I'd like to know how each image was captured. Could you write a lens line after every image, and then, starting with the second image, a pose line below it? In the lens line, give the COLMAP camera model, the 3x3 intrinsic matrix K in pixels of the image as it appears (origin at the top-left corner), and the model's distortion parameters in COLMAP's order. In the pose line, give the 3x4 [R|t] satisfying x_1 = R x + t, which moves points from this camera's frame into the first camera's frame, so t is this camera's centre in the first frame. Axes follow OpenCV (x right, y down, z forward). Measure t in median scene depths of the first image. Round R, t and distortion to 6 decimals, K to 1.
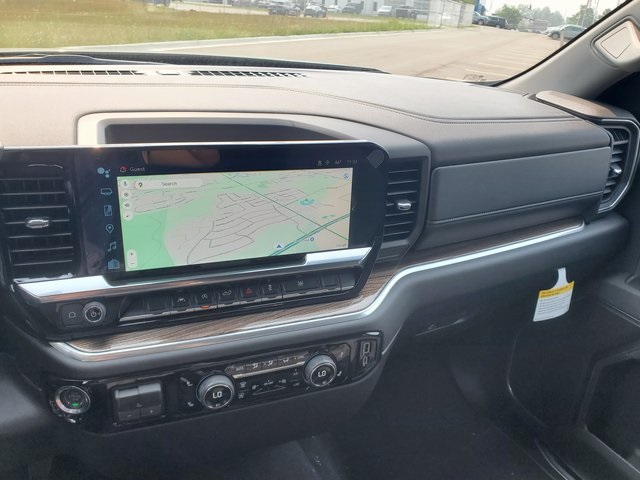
lens RADIAL K [[495.6, 0, 325.6], [0, 495.6, 225.6], [0, 0, 1]] dist [-0.007804, -0.003658]
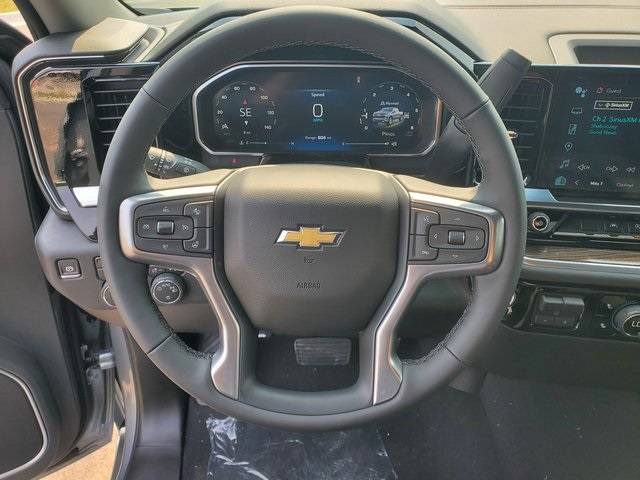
lens RADIAL K [[495.6, 0, 321.8], [0, 495.6, 221.8], [0, 0, 1]] dist [-0.007804, -0.003658]
pose [[0.874055, 0.183905, -0.449674, -0.332257], [-0.126181, 0.979755, 0.155431, 0.055505], [0.469155, -0.079114, 0.879565, -0.157499]]
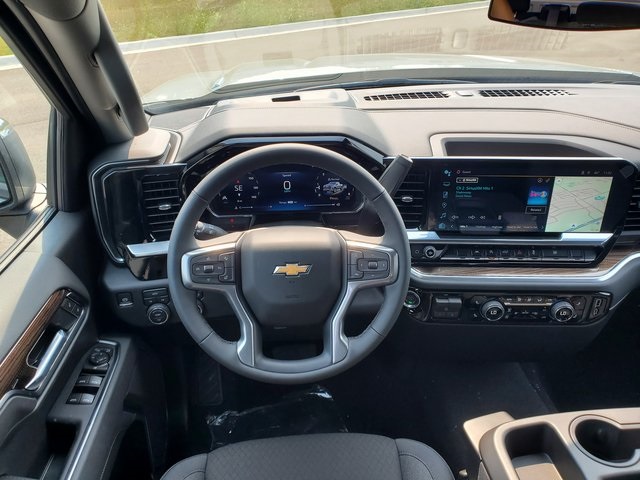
lens RADIAL K [[495.6, 0, 314.6], [0, 495.6, 235.2], [0, 0, 1]] dist [-0.007804, -0.003658]
pose [[0.913575, 0.123817, -0.387363, -0.143032], [-0.086173, 0.989833, 0.113158, -0.039096], [0.397436, -0.069998, 0.914956, -0.639957]]
